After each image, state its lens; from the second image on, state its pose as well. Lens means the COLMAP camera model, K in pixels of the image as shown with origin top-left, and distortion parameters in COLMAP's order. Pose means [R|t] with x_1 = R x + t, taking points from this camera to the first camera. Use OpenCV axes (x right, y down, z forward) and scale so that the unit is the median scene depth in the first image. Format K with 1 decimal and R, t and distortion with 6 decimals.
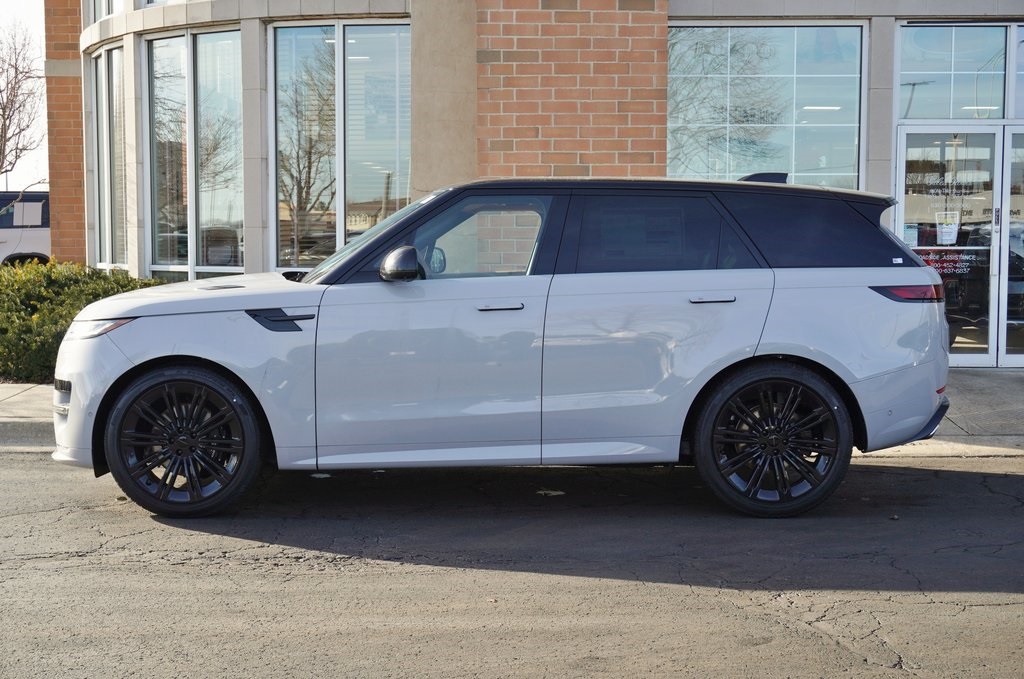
lens RADIAL K [[1355.8, 0, 512.0], [0, 1355.8, 339.5], [0, 0, 1]] dist [-0.002618, 0.036813]
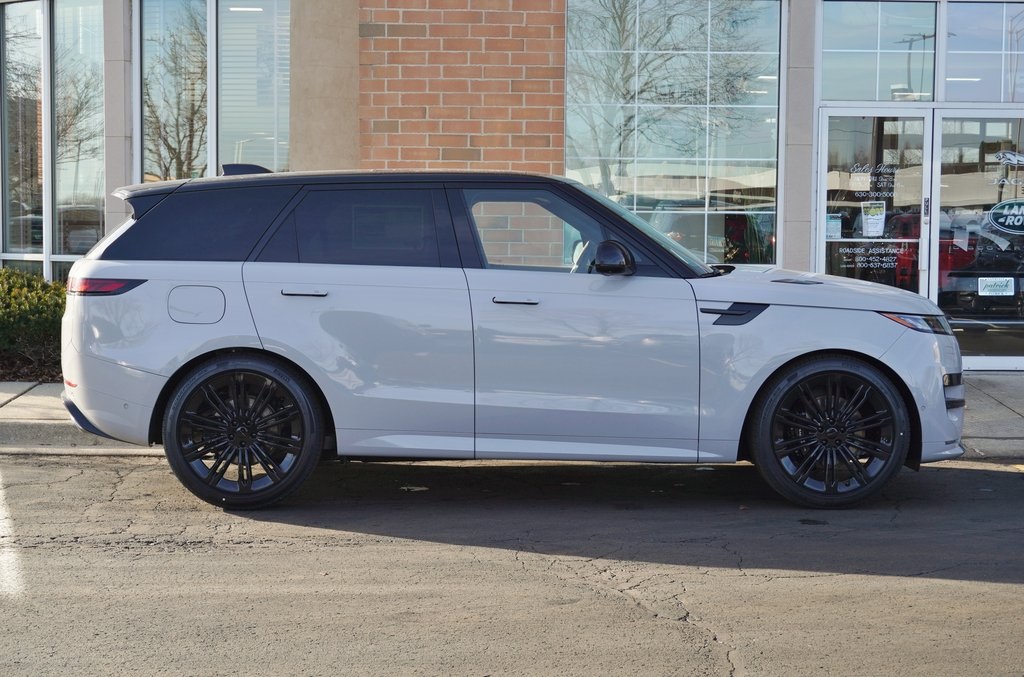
lens RADIAL K [[1696.9, 0, 512.0], [0, 1696.9, 338.5], [0, 0, 1]] dist [-0.004391, 0.099148]
pose [[0.999384, 0.005138, 0.034721, 0.038755], [-0.004935, 0.999970, -0.005907, 0.007918], [-0.034750, 0.005732, 0.999380, -0.158214]]
